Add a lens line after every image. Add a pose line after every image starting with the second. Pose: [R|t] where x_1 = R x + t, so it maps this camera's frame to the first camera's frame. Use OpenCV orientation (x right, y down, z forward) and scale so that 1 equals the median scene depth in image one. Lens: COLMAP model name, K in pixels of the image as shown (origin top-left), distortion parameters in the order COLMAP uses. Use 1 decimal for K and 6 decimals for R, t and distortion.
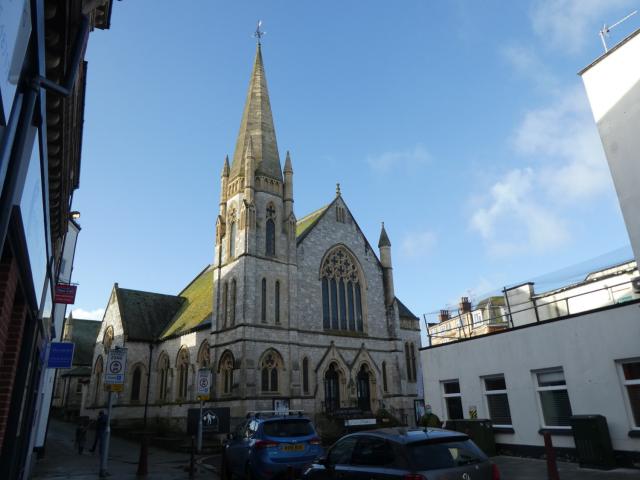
lens RADIAL K [[487.3, 0, 320.0], [0, 487.3, 240.0], [0, 0, 1]] dist [-0.010955, 0.000117]
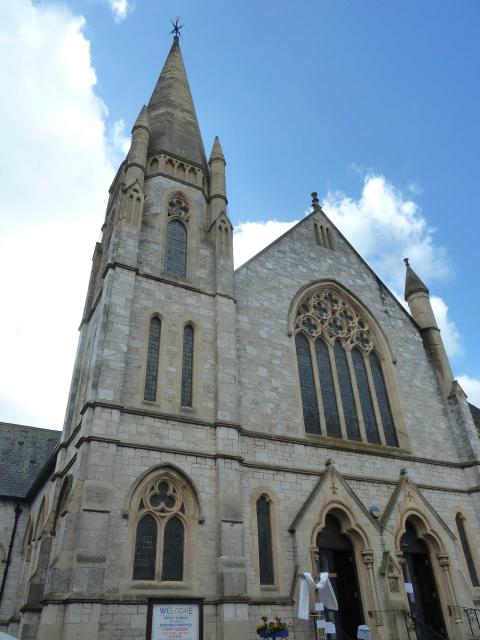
lens RADIAL K [[487.3, 0, 231.1], [0, 487.3, 318.6], [0, 0, 1]] dist [-0.010955, 0.000117]
pose [[0.973666, -0.120114, -0.193773, 0.039925], [0.071170, 0.967616, -0.242184, 0.184861], [0.216588, 0.222016, 0.950683, 0.540897]]
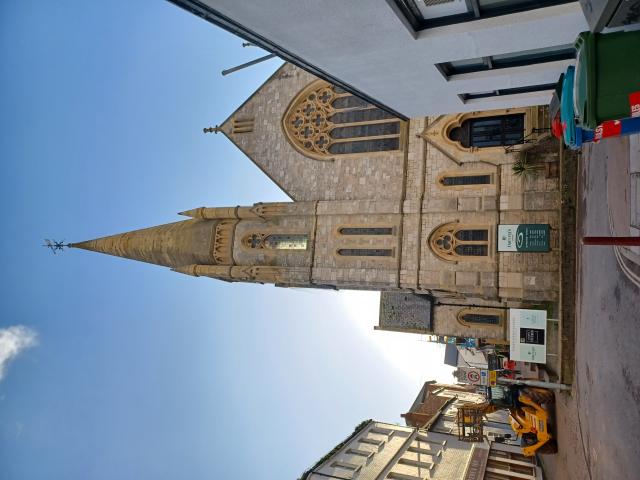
lens RADIAL K [[480.1, 0, 322.0], [0, 480.1, 252.6], [0, 0, 1]] dist [0.116752, -0.000009]
pose [[-0.159066, -0.856305, -0.491365, 0.244861], [0.987268, -0.138081, -0.078966, 0.106440], [-0.000229, -0.497669, 0.867367, 0.318630]]
